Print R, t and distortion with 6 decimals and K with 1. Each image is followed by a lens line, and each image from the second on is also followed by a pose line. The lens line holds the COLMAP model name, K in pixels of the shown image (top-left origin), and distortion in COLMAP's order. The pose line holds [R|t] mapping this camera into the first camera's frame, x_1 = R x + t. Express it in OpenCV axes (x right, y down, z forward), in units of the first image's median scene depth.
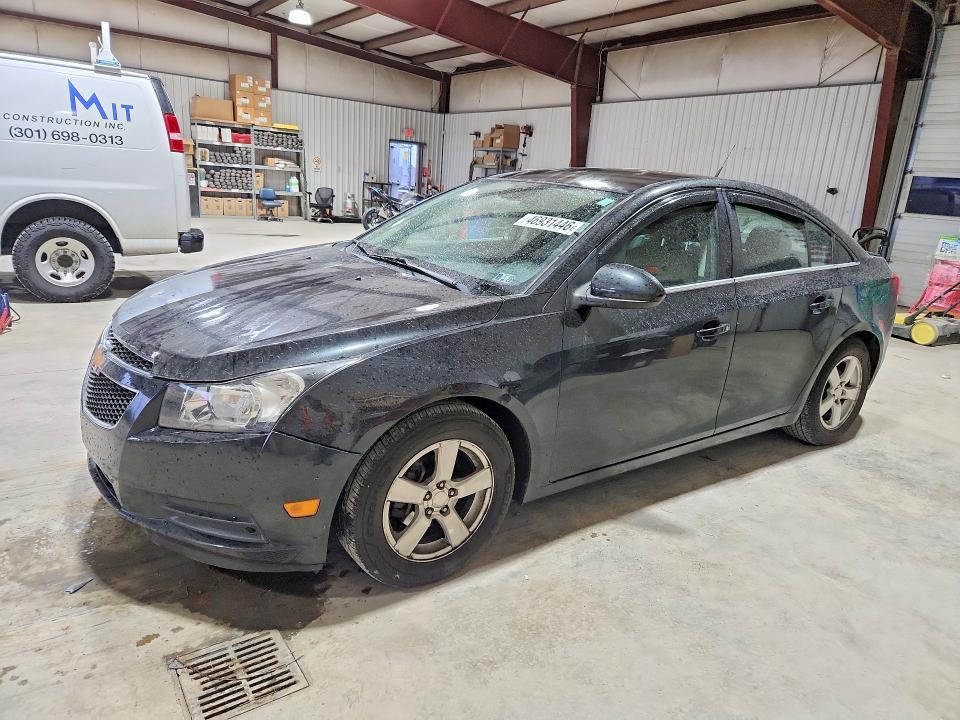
lens RADIAL K [[645.8, 0, 478.9], [0, 645.8, 354.9], [0, 0, 1]] dist [0.028566, -0.013445]
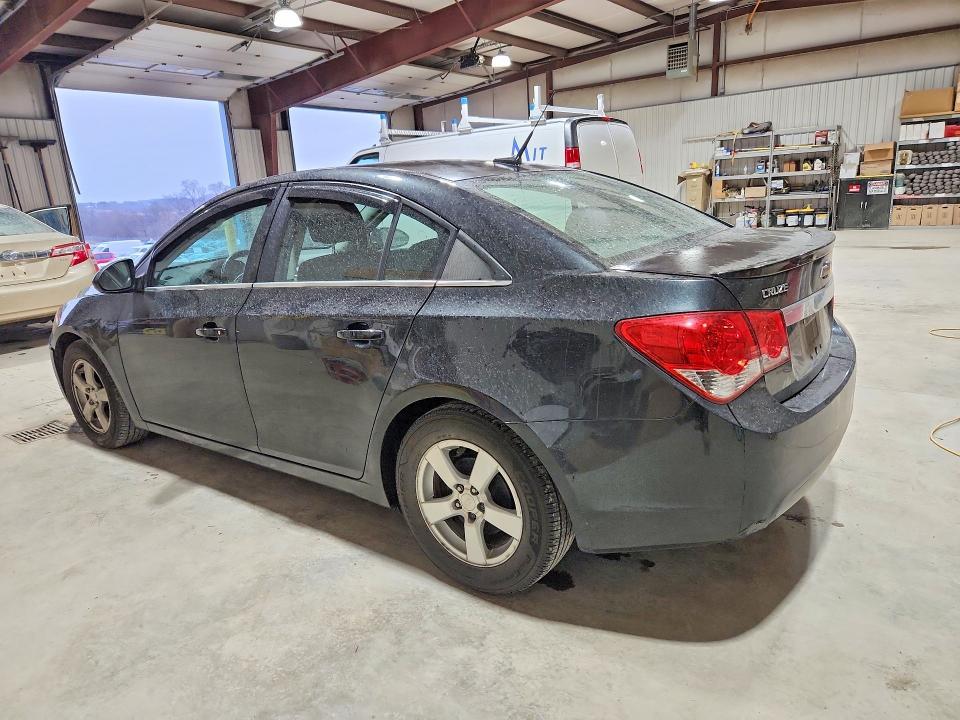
lens RADIAL K [[645.8, 0, 479.9], [0, 645.8, 362.9], [0, 0, 1]] dist [0.028566, -0.013445]
pose [[0.312230, 0.159089, -0.936591, 1.081384], [-0.171525, 0.979117, 0.109131, -0.131463], [0.934394, 0.126575, 0.332997, 0.801919]]
